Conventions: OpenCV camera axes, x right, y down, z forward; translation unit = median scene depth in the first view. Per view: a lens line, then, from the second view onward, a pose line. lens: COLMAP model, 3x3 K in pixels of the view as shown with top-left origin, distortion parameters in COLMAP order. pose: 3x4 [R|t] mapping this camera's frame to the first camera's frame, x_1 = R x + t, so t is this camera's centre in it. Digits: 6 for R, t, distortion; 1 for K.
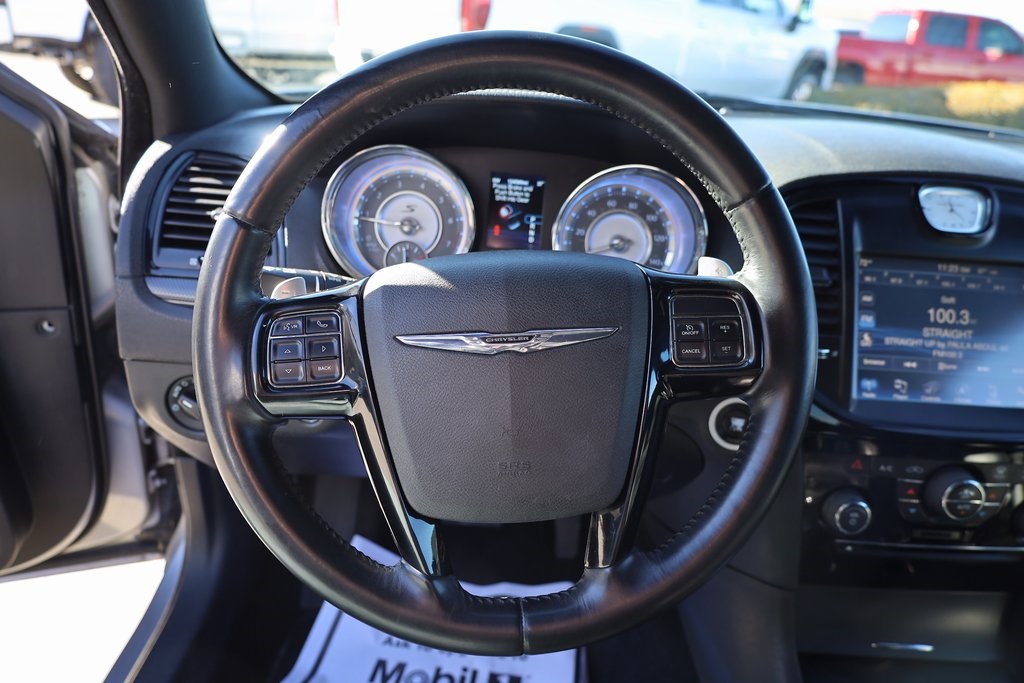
lens RADIAL K [[697.0, 0, 514.6], [0, 697.0, 343.7], [0, 0, 1]] dist [-0.020151, 0.002012]
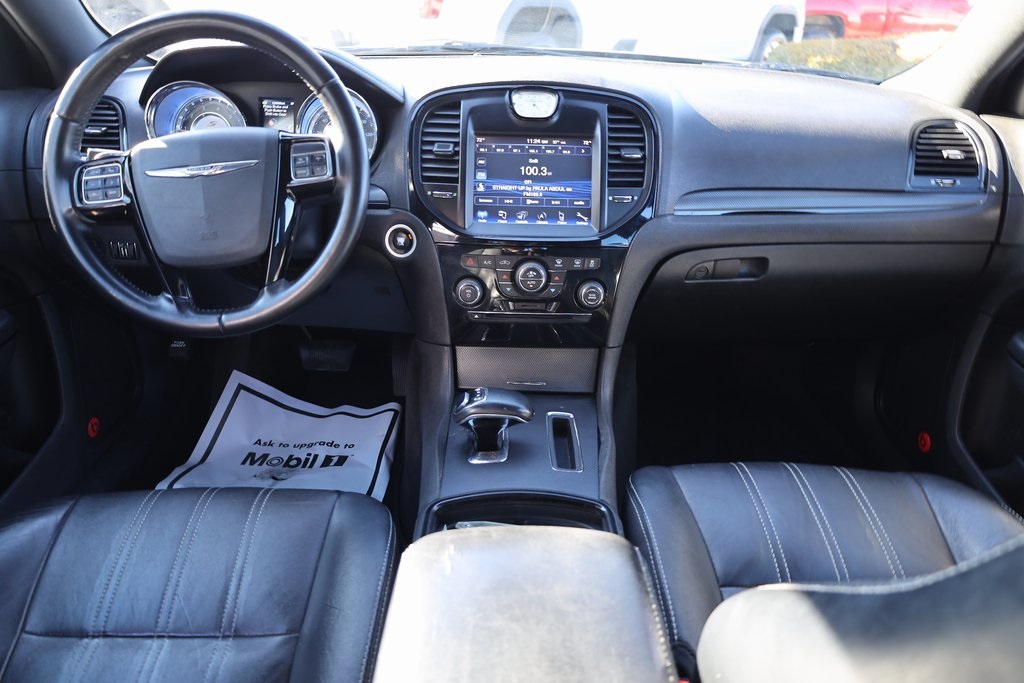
lens RADIAL K [[697.0, 0, 514.6], [0, 697.0, 343.7], [0, 0, 1]] dist [-0.020151, 0.002012]
pose [[0.999115, -0.040759, -0.010438, 0.583758], [0.041144, 0.998358, 0.039863, 0.296154], [0.008796, -0.040257, 0.999151, -0.638642]]
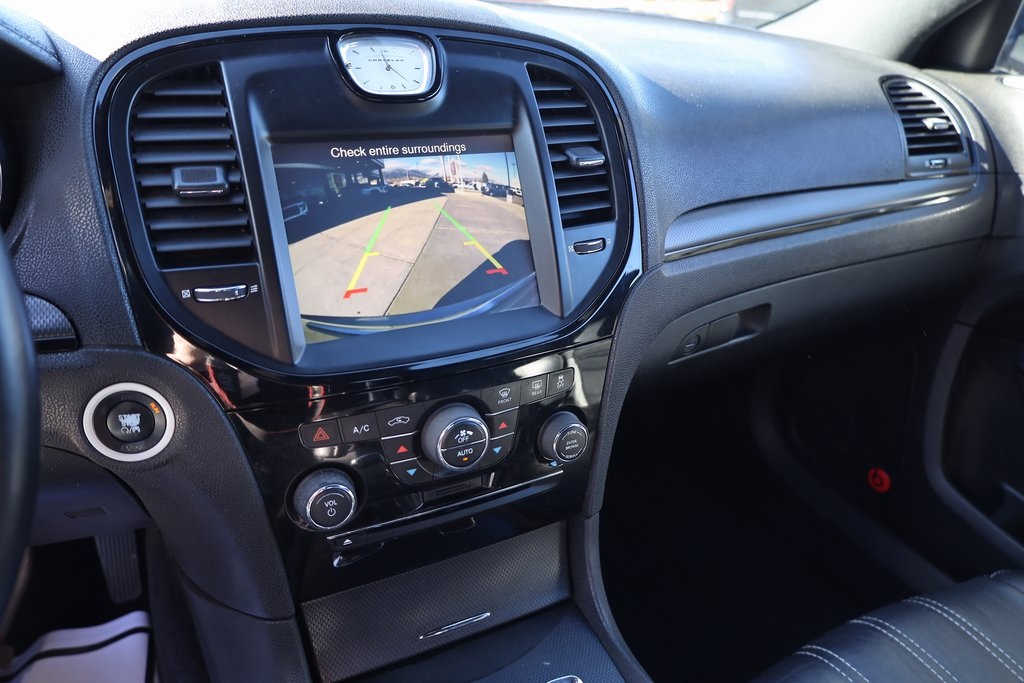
lens RADIAL K [[701.1, 0, 514.8], [0, 701.1, 343.8], [0, 0, 1]] dist [-0.017315, 0.004900]
pose [[0.887528, -0.223752, 0.402777, 0.385313], [0.189175, 0.974050, 0.124256, 0.029284], [-0.420128, -0.034085, 0.906825, 0.251819]]
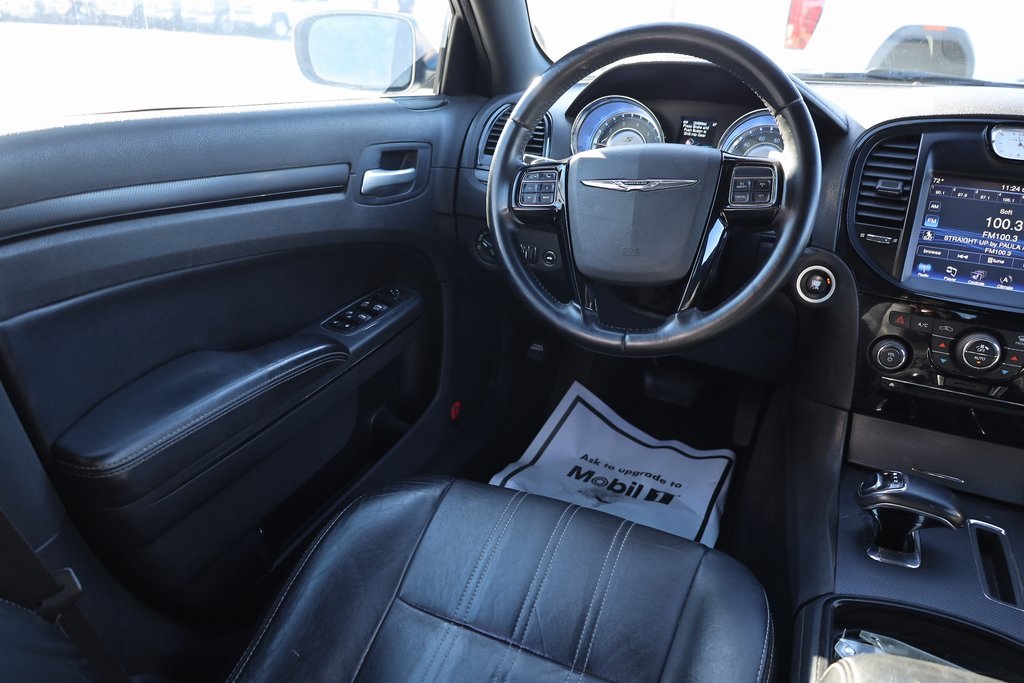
lens RADIAL K [[701.1, 0, 514.8], [0, 701.1, 343.8], [0, 0, 1]] dist [-0.017315, 0.004900]
pose [[0.904710, 0.138589, -0.402856, 0.349279], [-0.142043, 0.989628, 0.021456, 0.290257], [0.401651, 0.037811, 0.915012, -0.578699]]
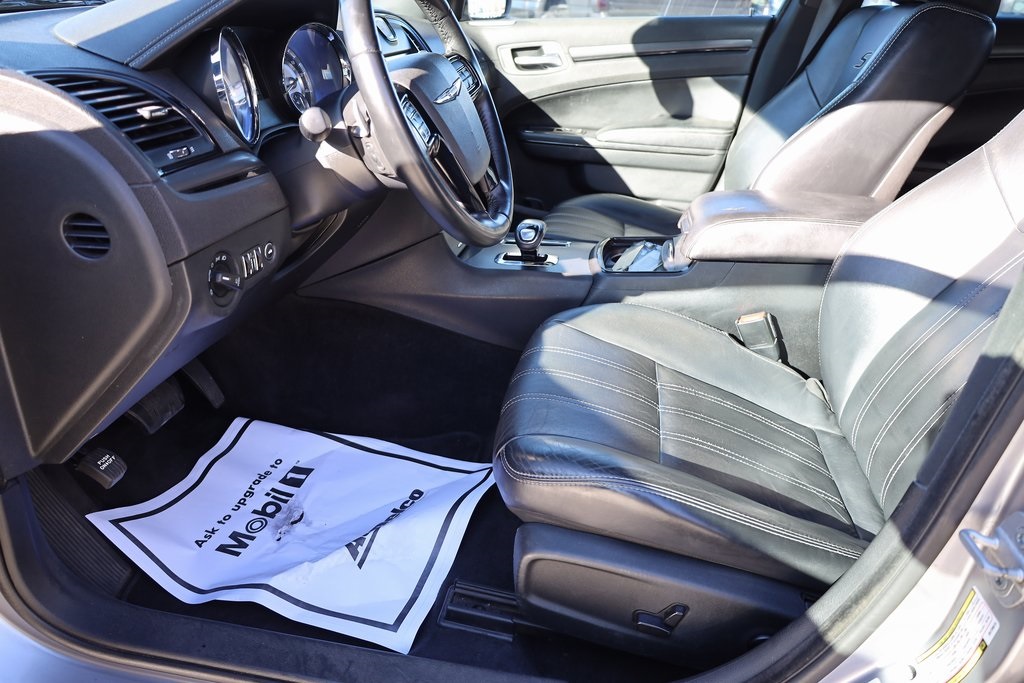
lens RADIAL K [[701.1, 0, 514.8], [0, 701.1, 343.8], [0, 0, 1]] dist [-0.017315, 0.004900]
pose [[0.178201, -0.493203, 0.851466, -1.474055], [0.395870, 0.828134, 0.396838, -0.094439], [-0.900851, 0.266353, 0.342818, 0.211979]]
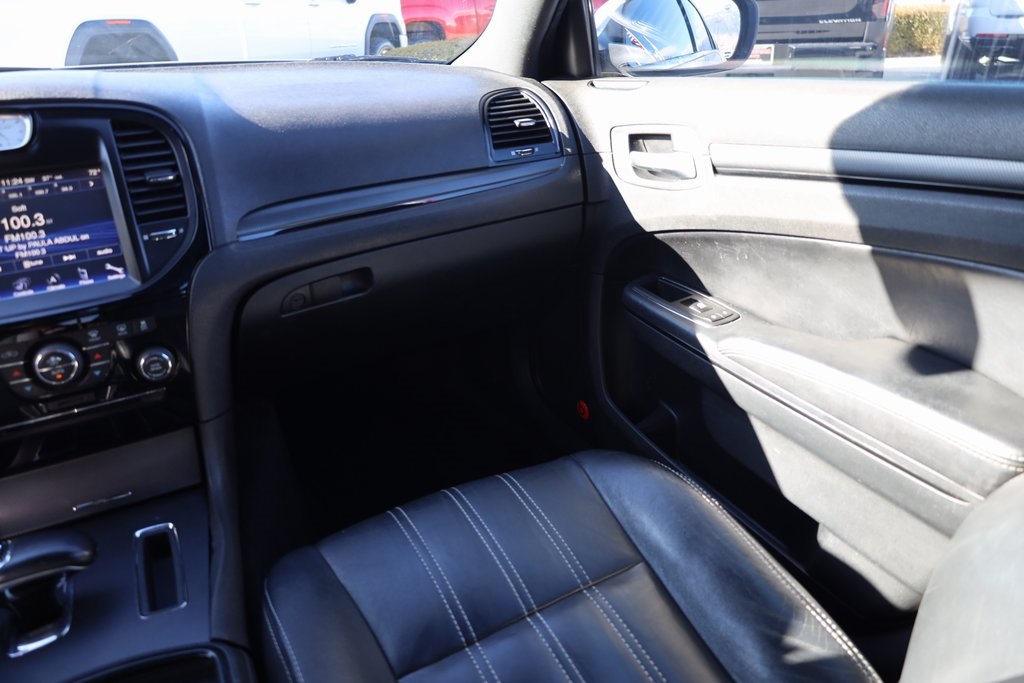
lens RADIAL K [[701.1, 0, 514.8], [0, 701.1, 343.8], [0, 0, 1]] dist [-0.017315, 0.004900]
pose [[0.867848, -0.297642, 0.397805, 0.820499], [0.286323, 0.953978, 0.089137, 0.291490], [-0.406028, 0.036543, 0.913130, -0.409227]]
